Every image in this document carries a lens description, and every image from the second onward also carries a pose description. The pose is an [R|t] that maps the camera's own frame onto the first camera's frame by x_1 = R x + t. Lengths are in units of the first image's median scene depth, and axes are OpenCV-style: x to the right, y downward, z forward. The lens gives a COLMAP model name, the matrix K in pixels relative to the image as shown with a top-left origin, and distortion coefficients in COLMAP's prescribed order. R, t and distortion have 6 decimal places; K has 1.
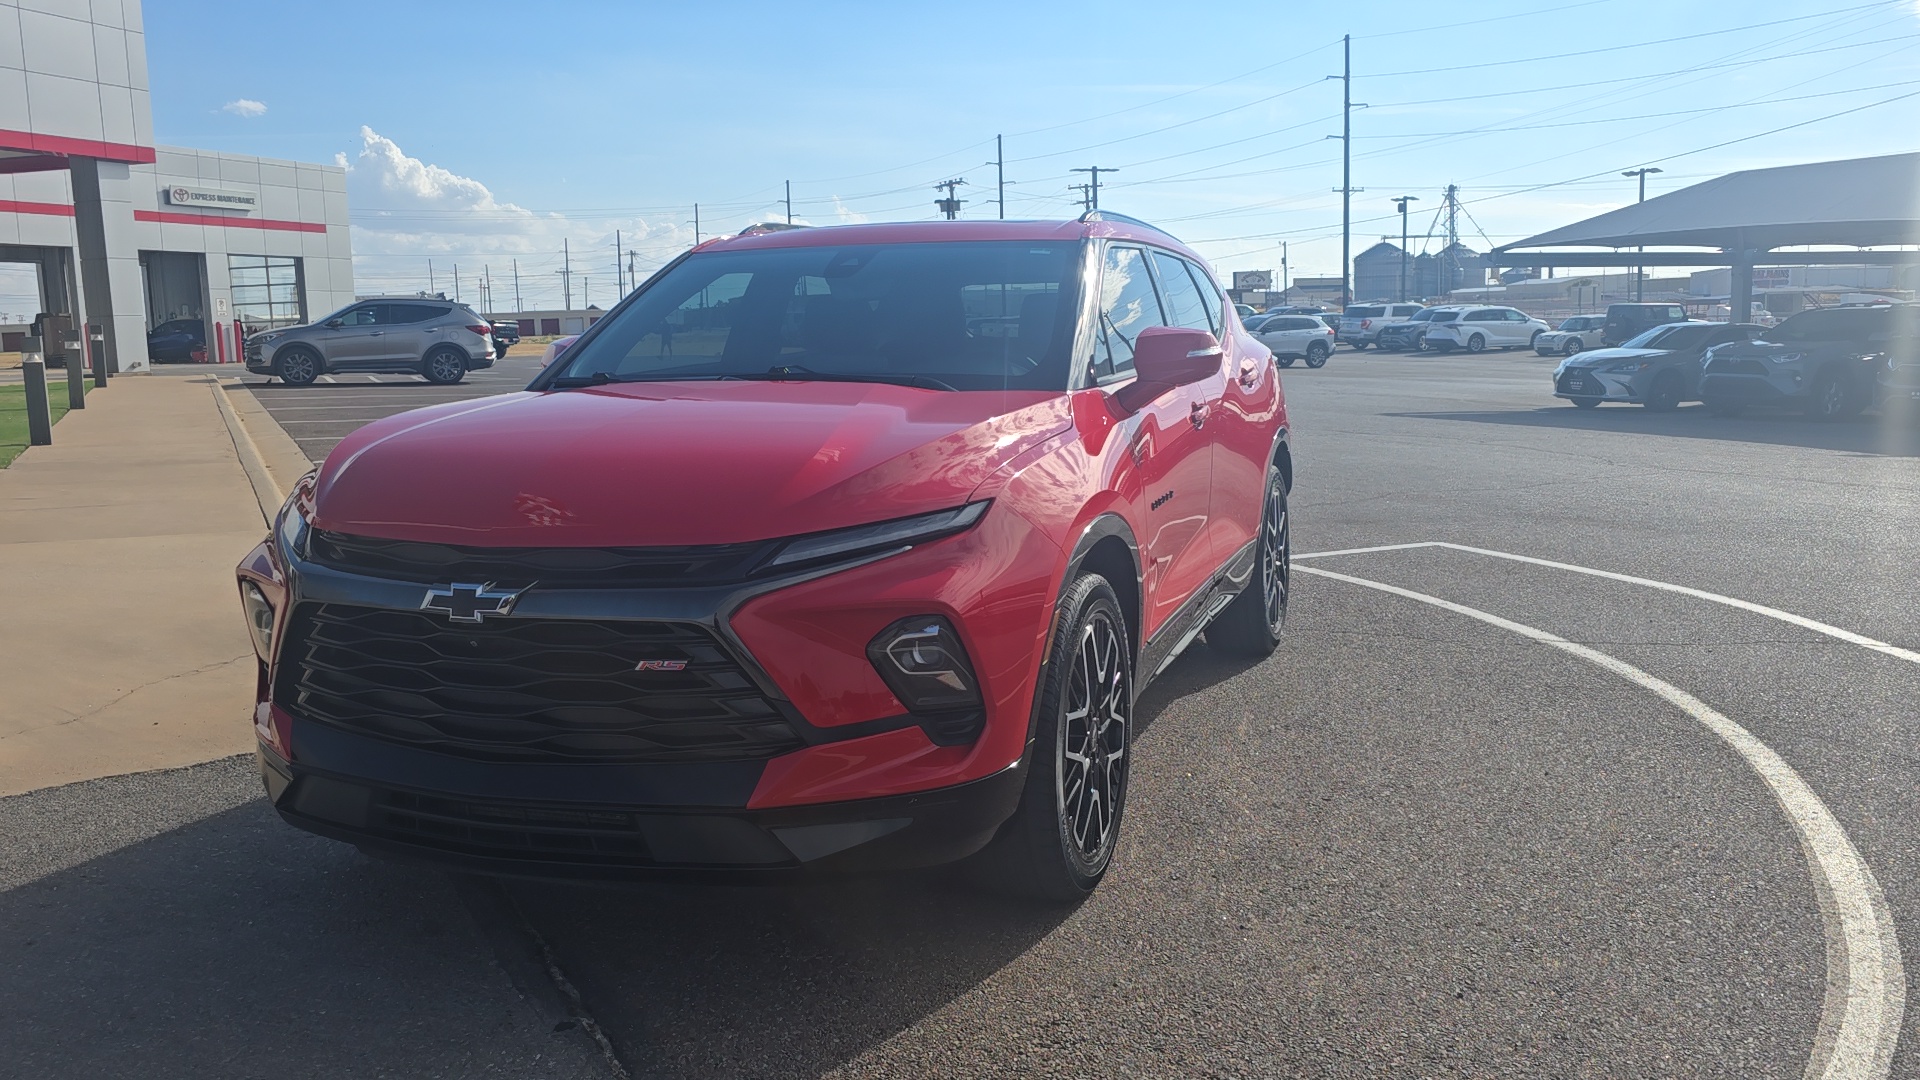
lens RADIAL K [[1585.1, 0, 954.9], [0, 1585.1, 542.1], [0, 0, 1]] dist [-0.004822, 0.011206]
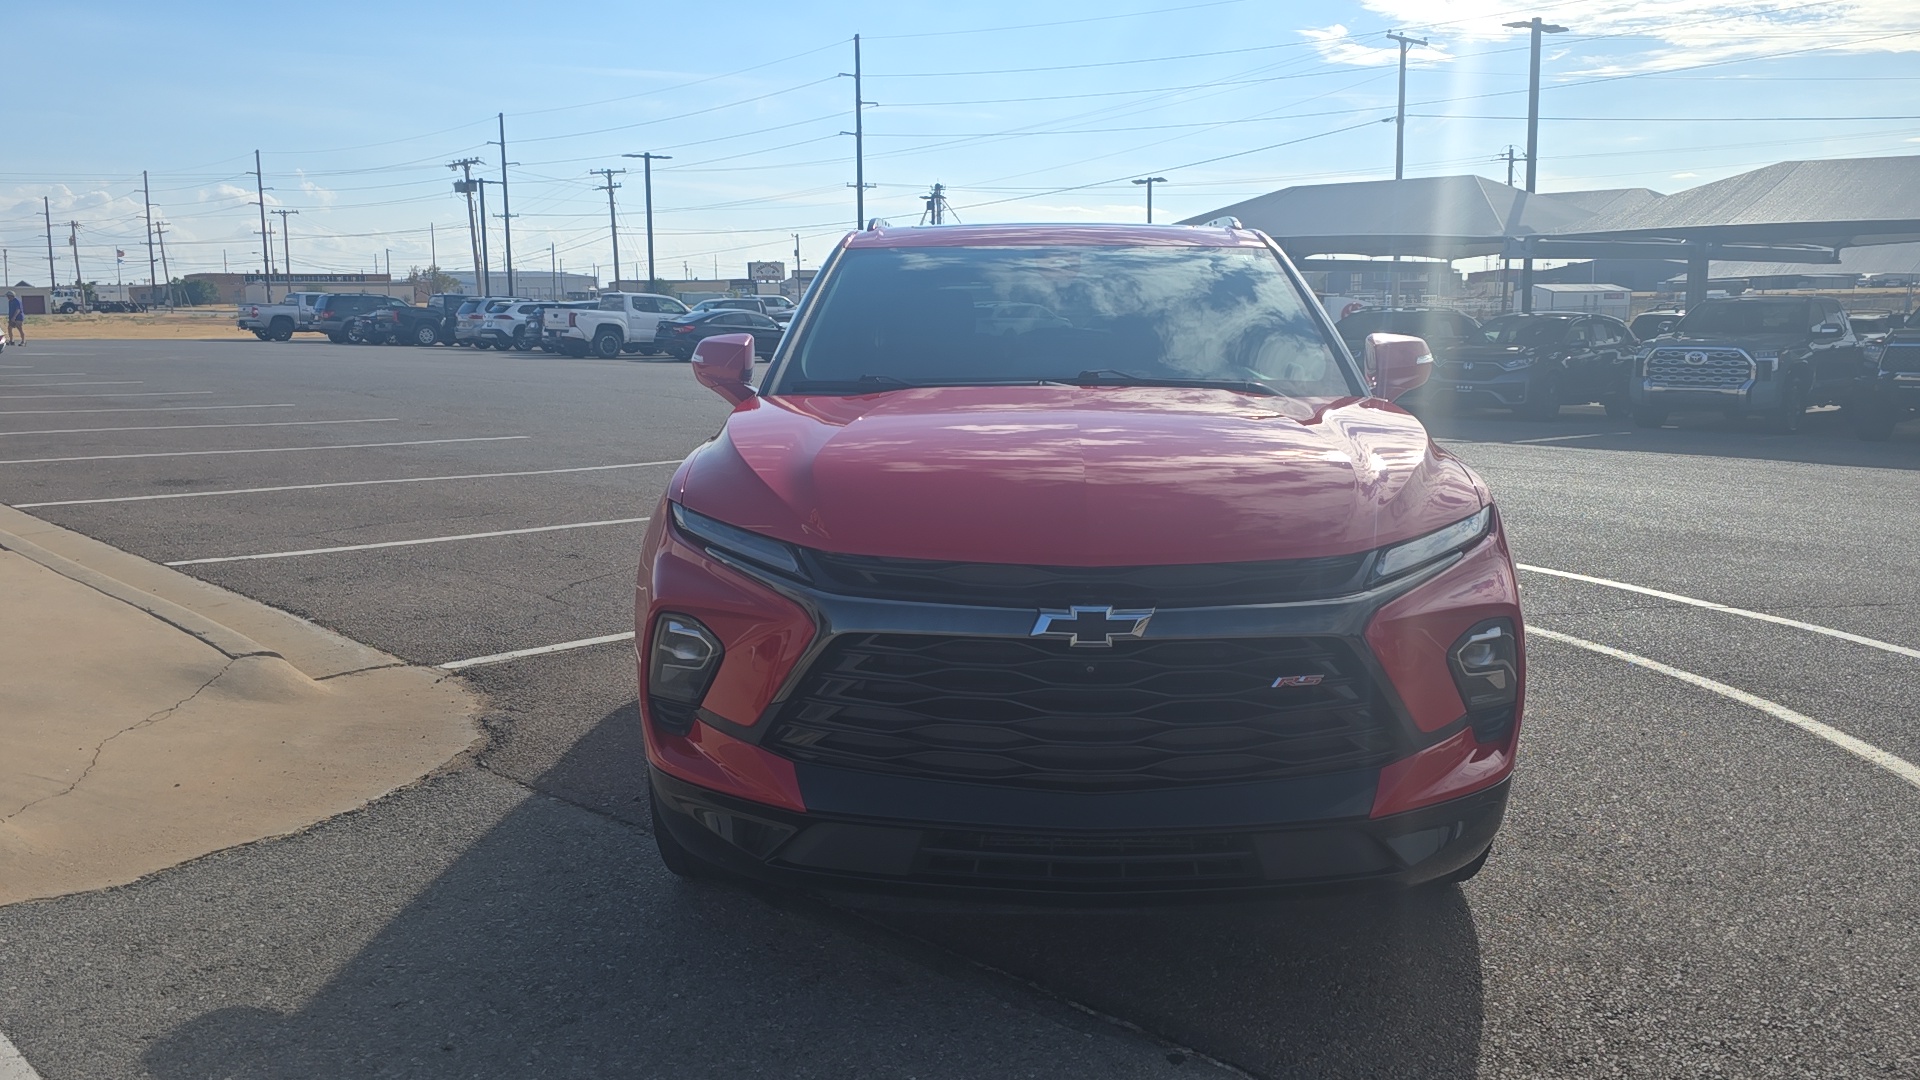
lens RADIAL K [[1585.1, 0, 954.9], [0, 1585.1, 542.1], [0, 0, 1]] dist [-0.004822, 0.011206]
pose [[0.951380, -0.028995, 0.306652, -0.421898], [0.026995, 0.999578, 0.010763, -0.015228], [-0.306834, -0.001962, 0.951761, 0.077406]]
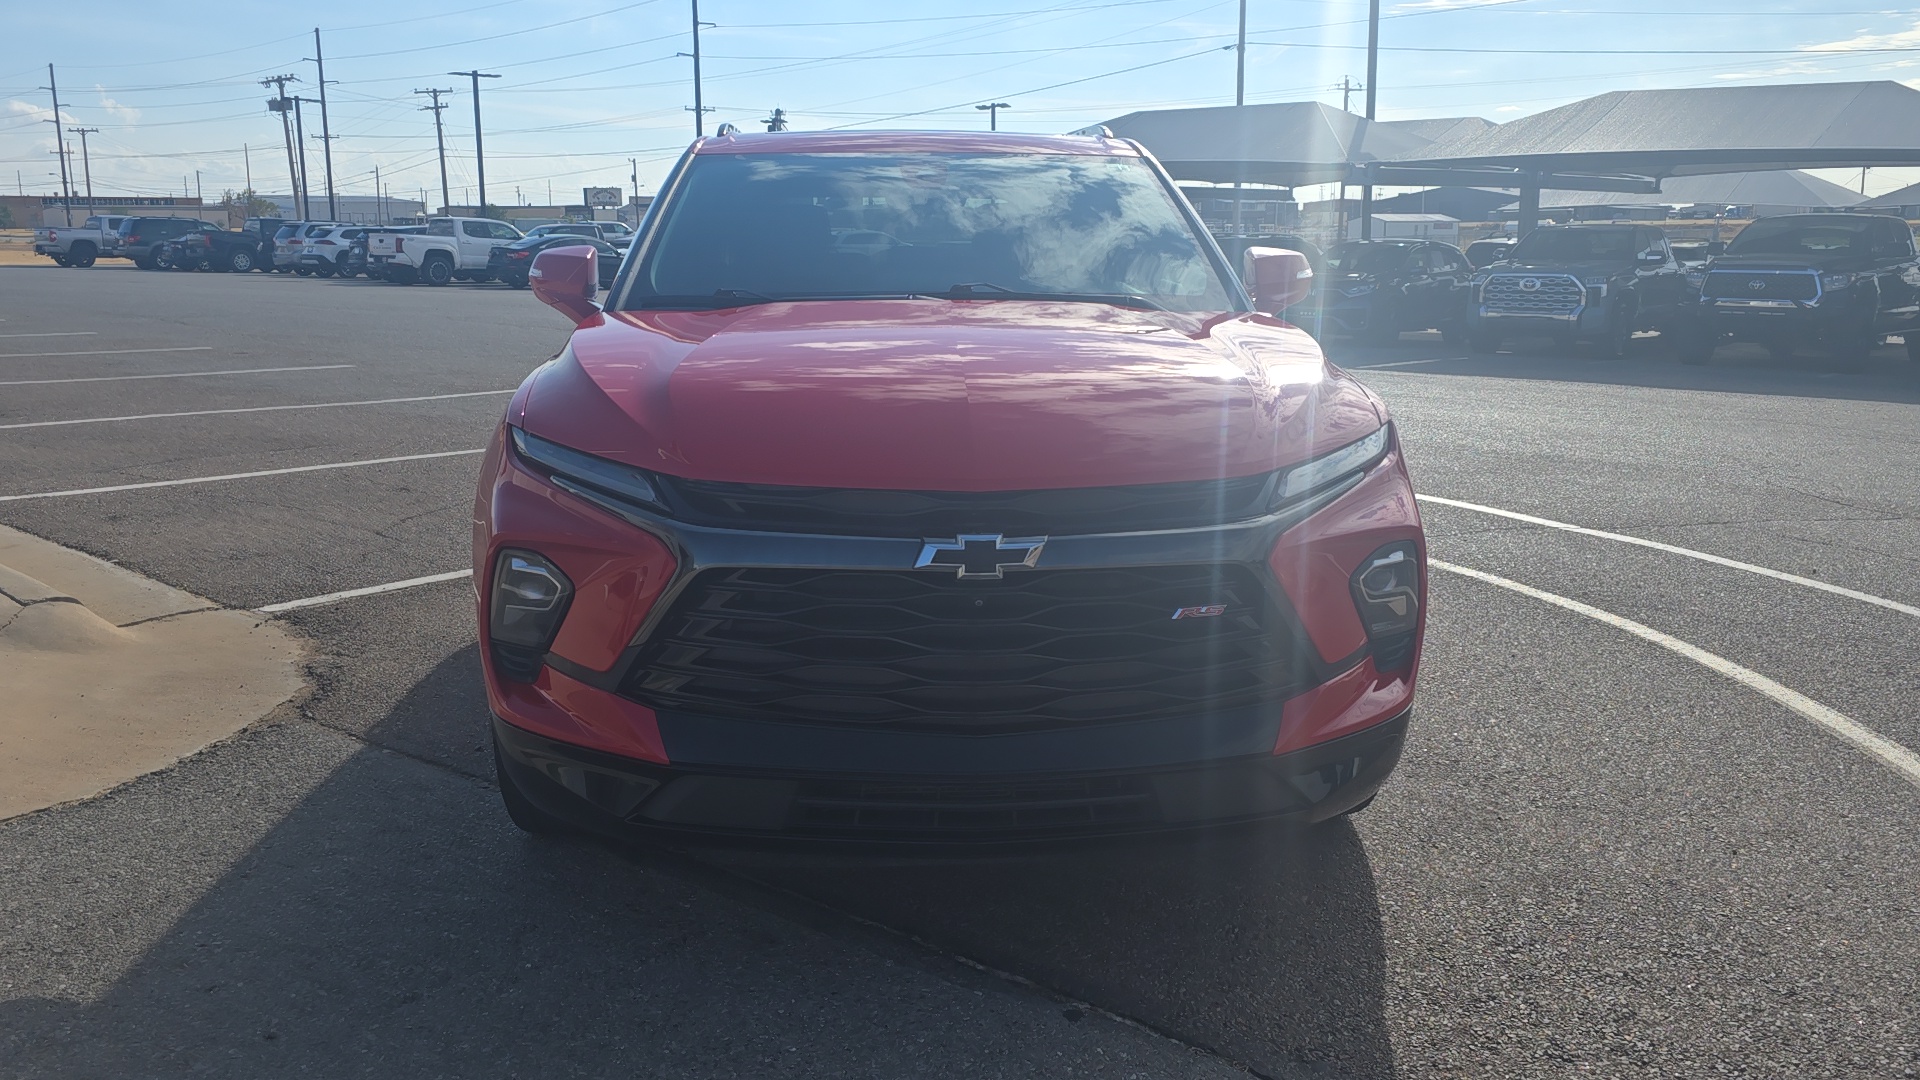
lens RADIAL K [[1584.4, 0, 947.7], [0, 1584.4, 542.5], [0, 0, 1]] dist [-0.000862, 0.003281]
pose [[0.918590, -0.055987, 0.391227, -0.415844], [0.036124, 0.997665, 0.057956, -0.012814], [-0.393558, -0.039105, 0.918467, 0.129867]]
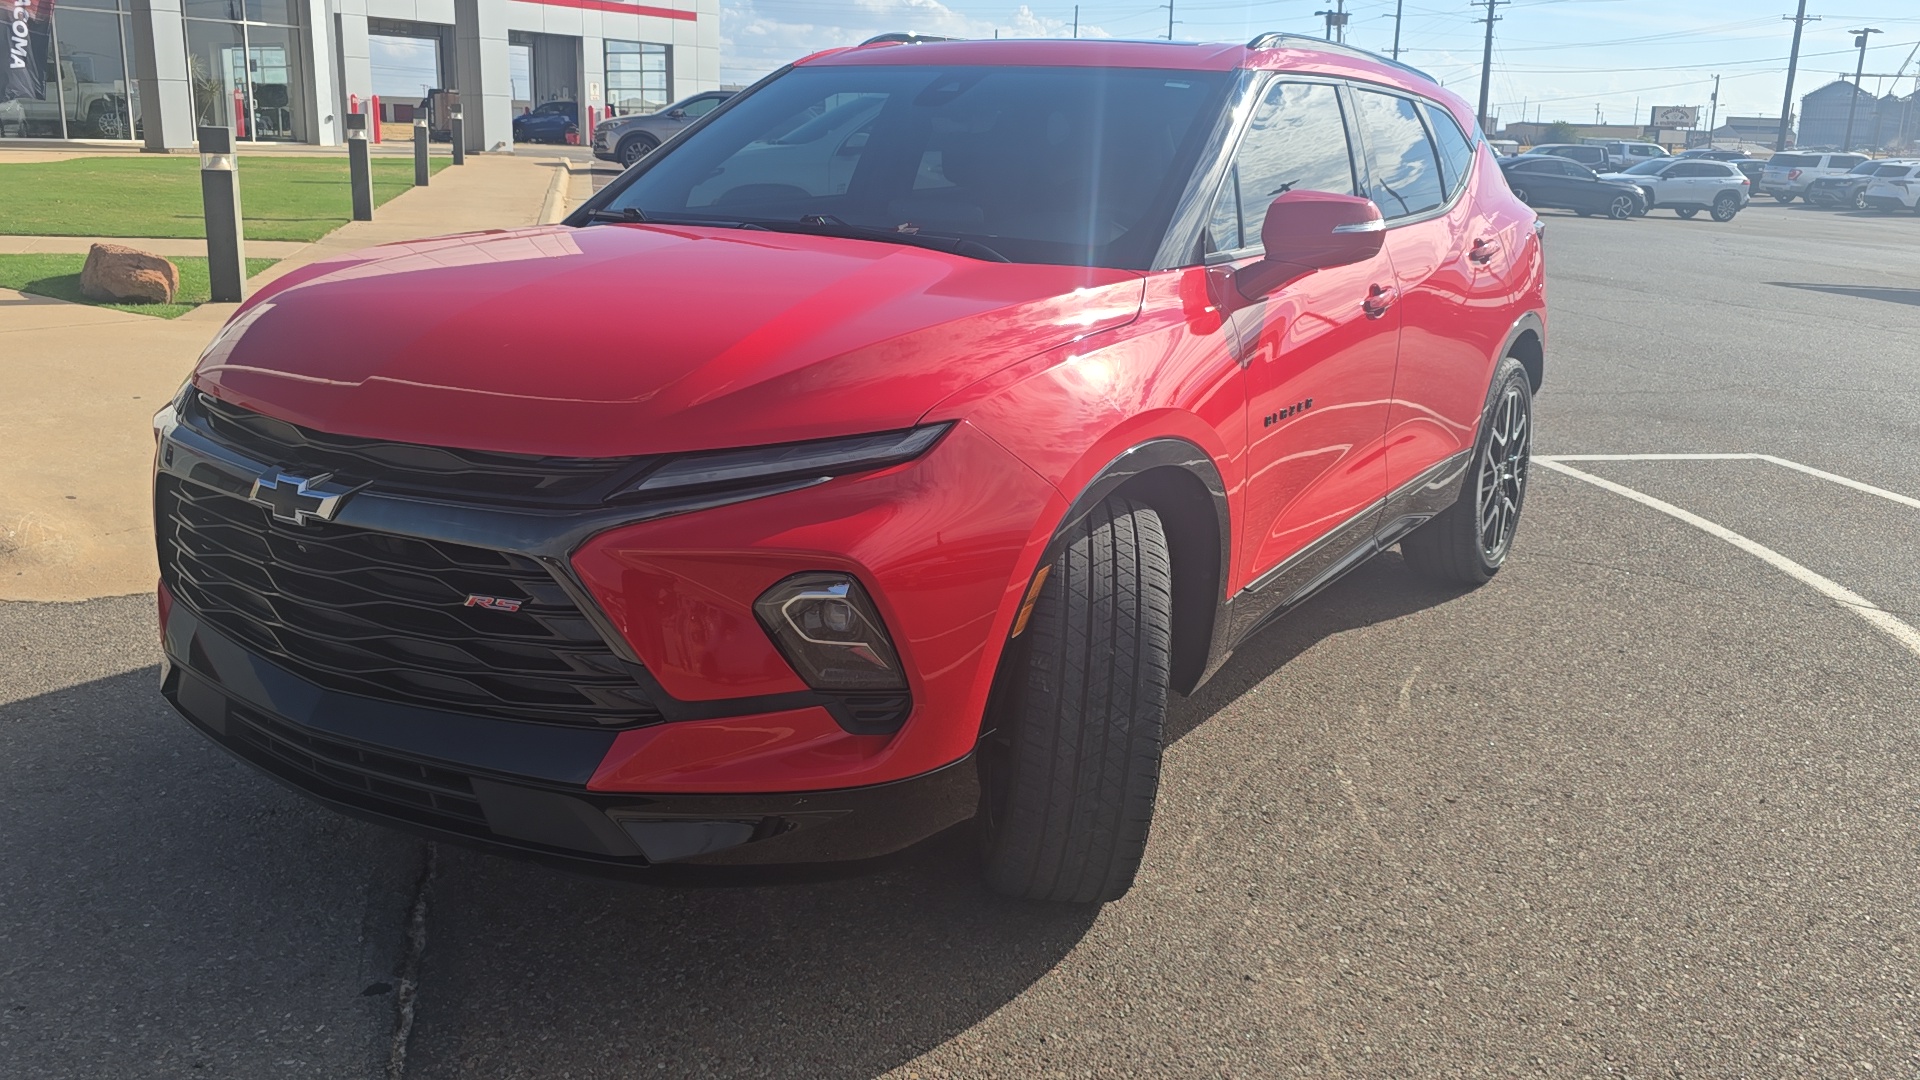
lens RADIAL K [[1601.7, 0, 960.0], [0, 1601.7, 540.0], [0, 0, 1]] dist [-0.004150, -0.008152]
pose [[0.976426, 0.100971, -0.190780, 0.119671], [-0.079379, 0.989880, 0.117629, -0.041064], [0.200727, -0.099712, 0.974560, 0.162067]]
